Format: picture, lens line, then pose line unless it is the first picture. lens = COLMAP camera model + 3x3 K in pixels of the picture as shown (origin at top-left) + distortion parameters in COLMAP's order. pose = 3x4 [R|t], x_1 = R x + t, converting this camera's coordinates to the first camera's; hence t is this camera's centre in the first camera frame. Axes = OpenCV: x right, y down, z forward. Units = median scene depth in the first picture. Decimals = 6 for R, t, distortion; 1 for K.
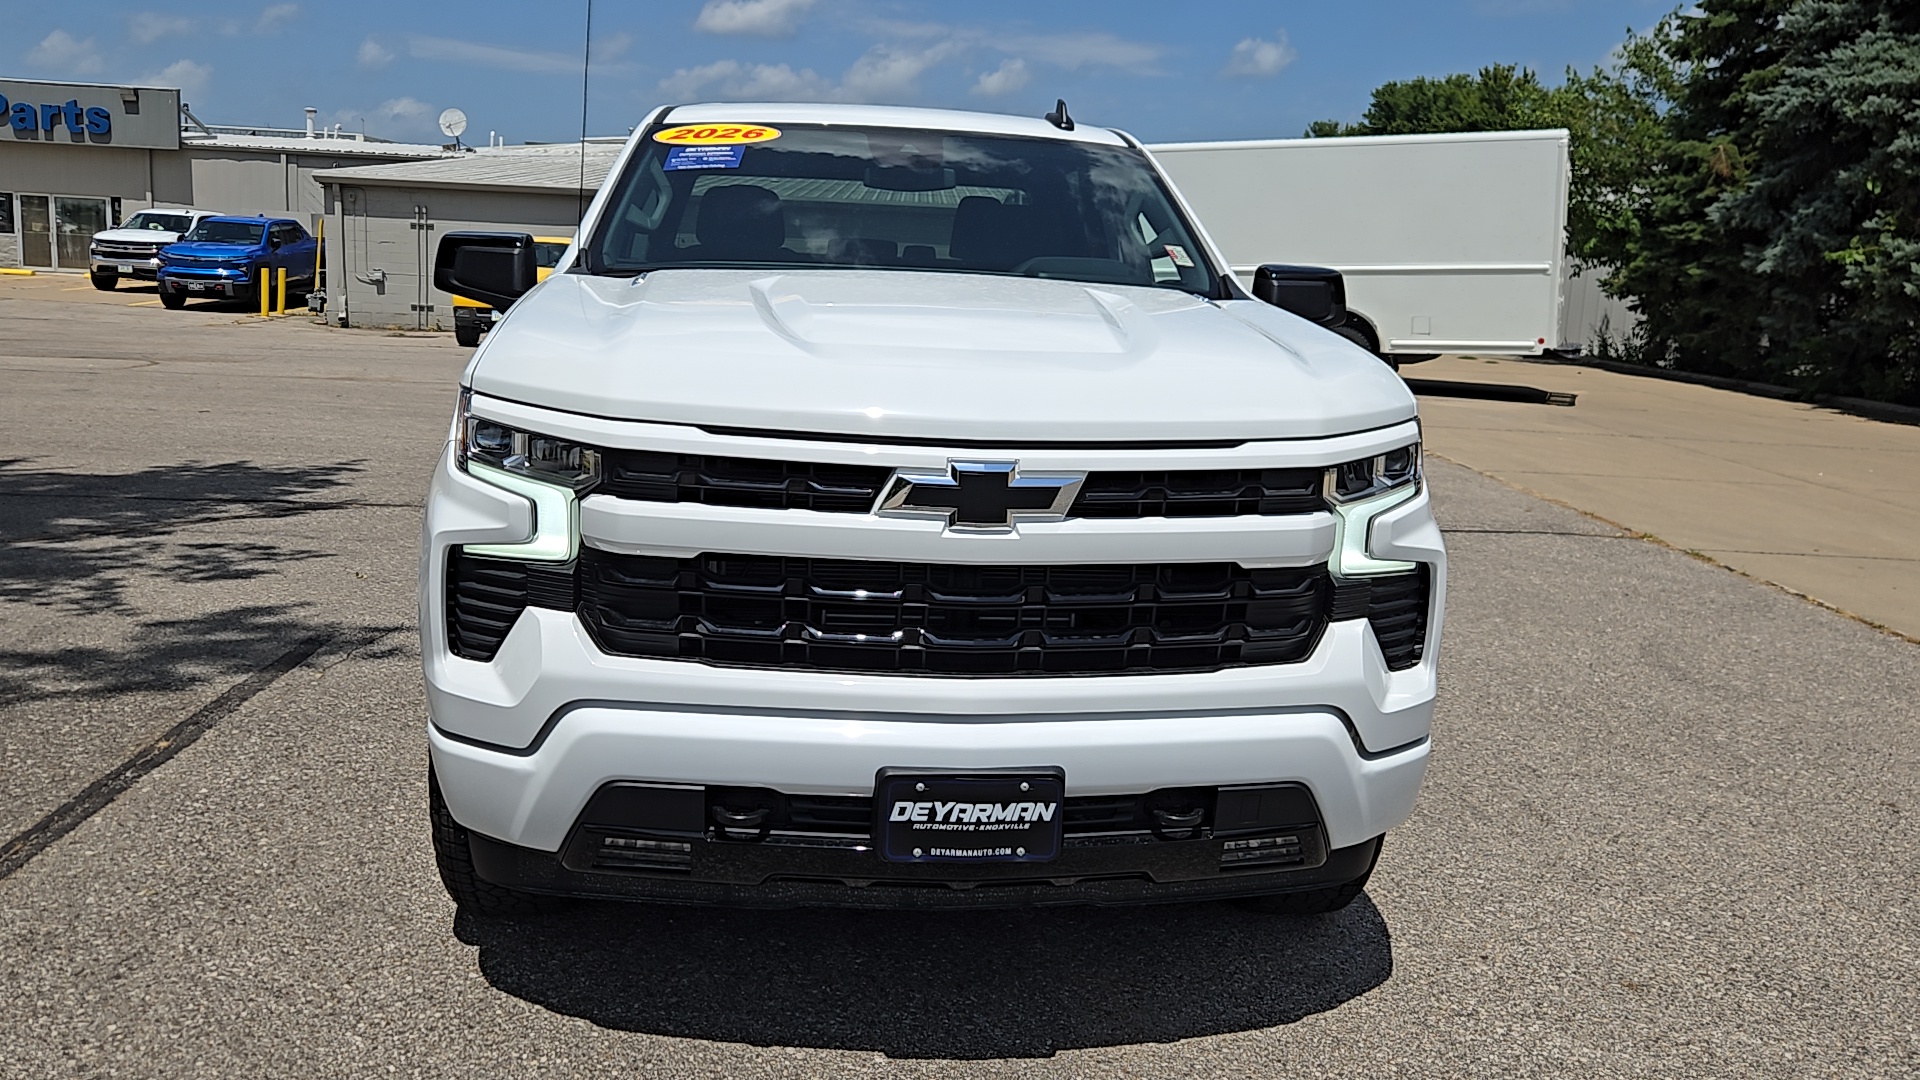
lens RADIAL K [[1606.2, 0, 942.8], [0, 1606.2, 539.7], [0, 0, 1]] dist [0.012592, -0.010147]
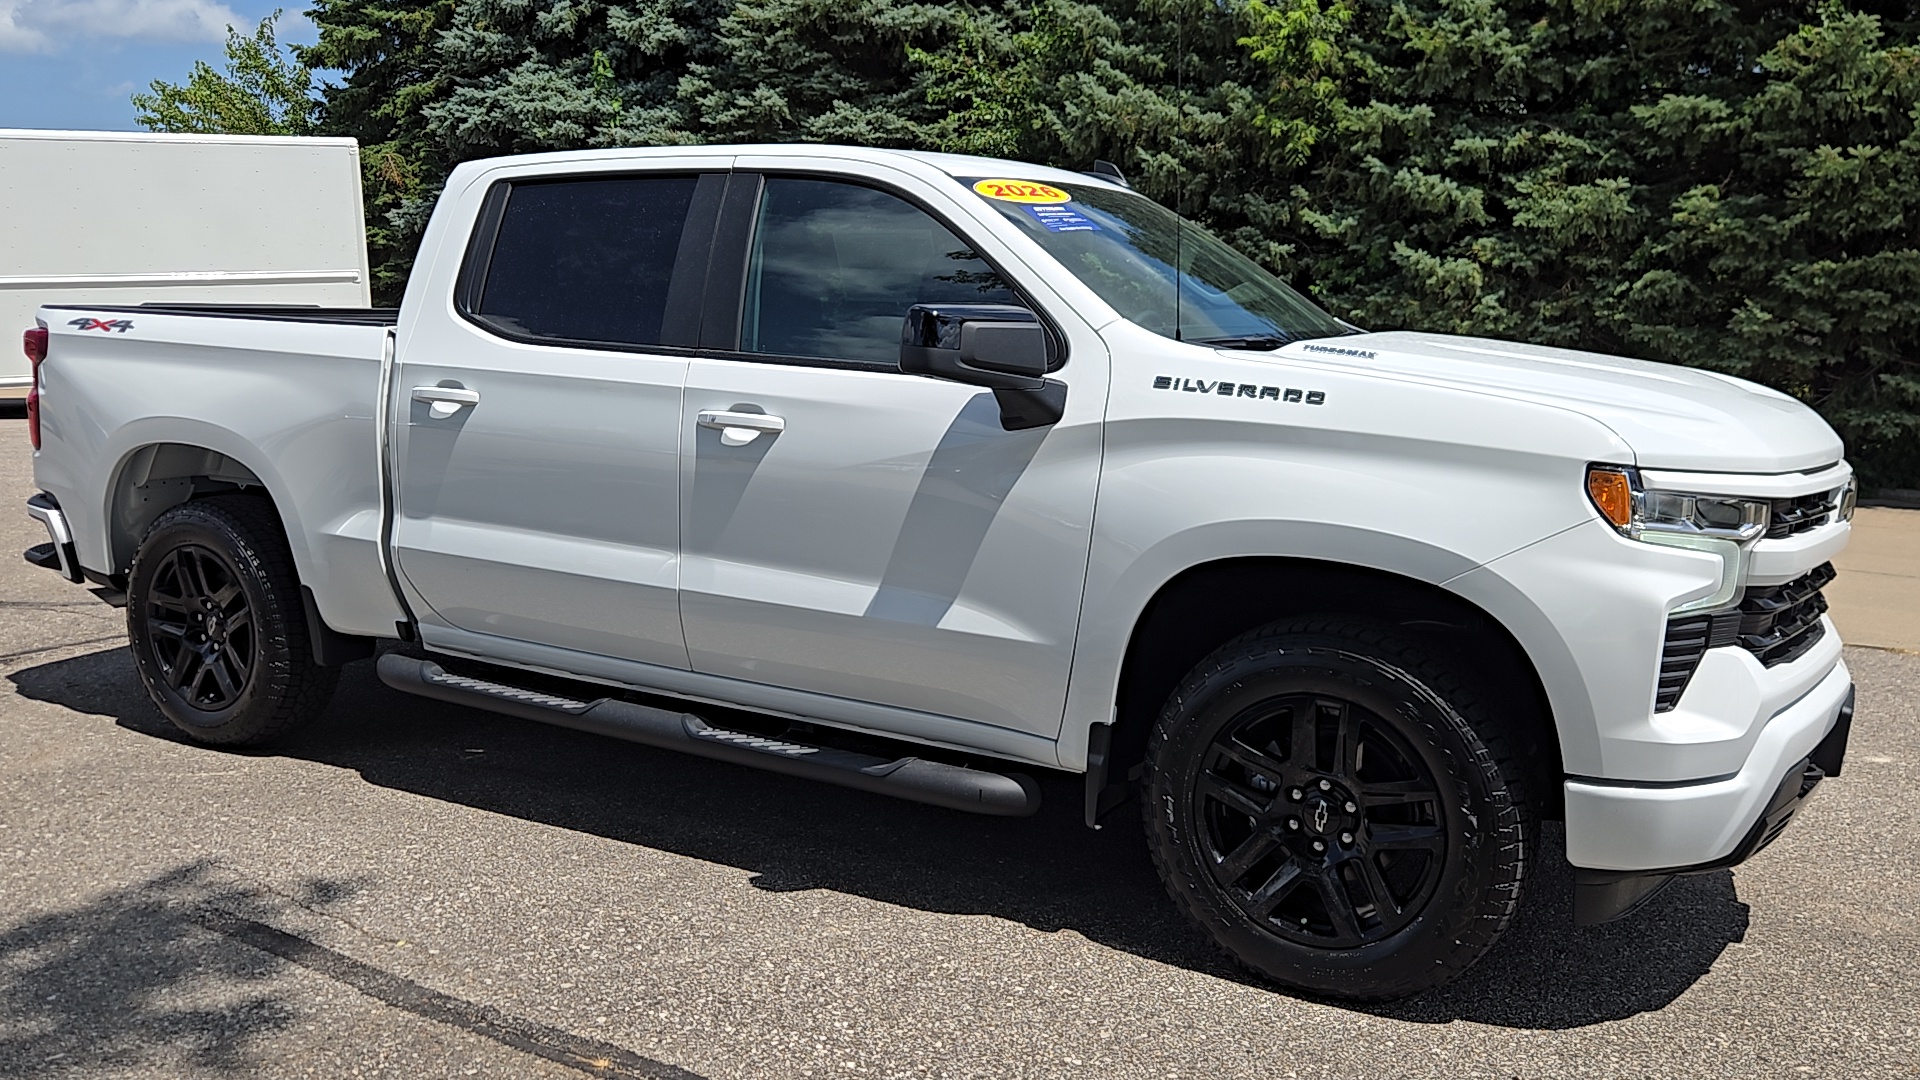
lens RADIAL K [[1606.2, 0, 960.1], [0, 1606.2, 543.0], [0, 0, 1]] dist [0.012592, -0.010147]
pose [[0.591177, -0.149021, 0.792655, -0.198886], [0.143811, 0.986510, 0.078209, -0.026915], [-0.793617, 0.067757, 0.604633, 0.099606]]
